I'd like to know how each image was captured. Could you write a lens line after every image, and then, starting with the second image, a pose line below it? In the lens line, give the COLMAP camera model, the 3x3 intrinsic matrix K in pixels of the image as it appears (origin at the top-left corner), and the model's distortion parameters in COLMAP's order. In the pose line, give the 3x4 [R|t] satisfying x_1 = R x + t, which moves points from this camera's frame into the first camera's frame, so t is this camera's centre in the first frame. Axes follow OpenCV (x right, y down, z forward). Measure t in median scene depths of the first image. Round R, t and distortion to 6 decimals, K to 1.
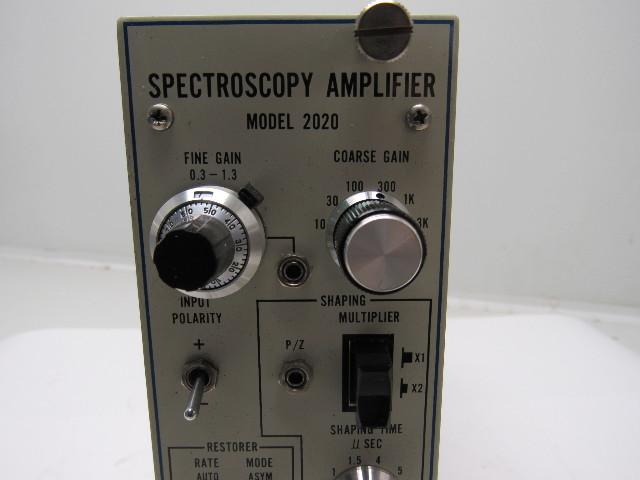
lens RADIAL K [[441.7, 0, 317.5], [0, 441.7, 235.2], [0, 0, 1]] dist [-0.005359, -0.009883]
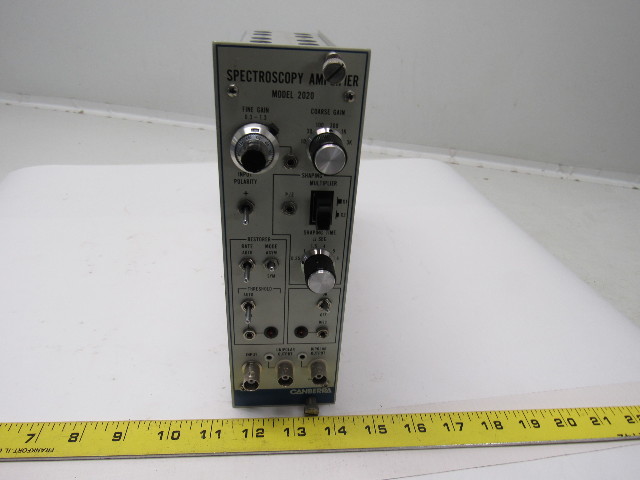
lens RADIAL K [[441.7, 0, 313.7], [0, 441.7, 225.8], [0, 0, 1]] dist [-0.005359, -0.009883]
pose [[0.995743, 0.018181, 0.090357, -0.138385], [-0.043661, 0.956422, 0.288706, -0.267753], [-0.081171, -0.291422, 0.953145, -1.264953]]
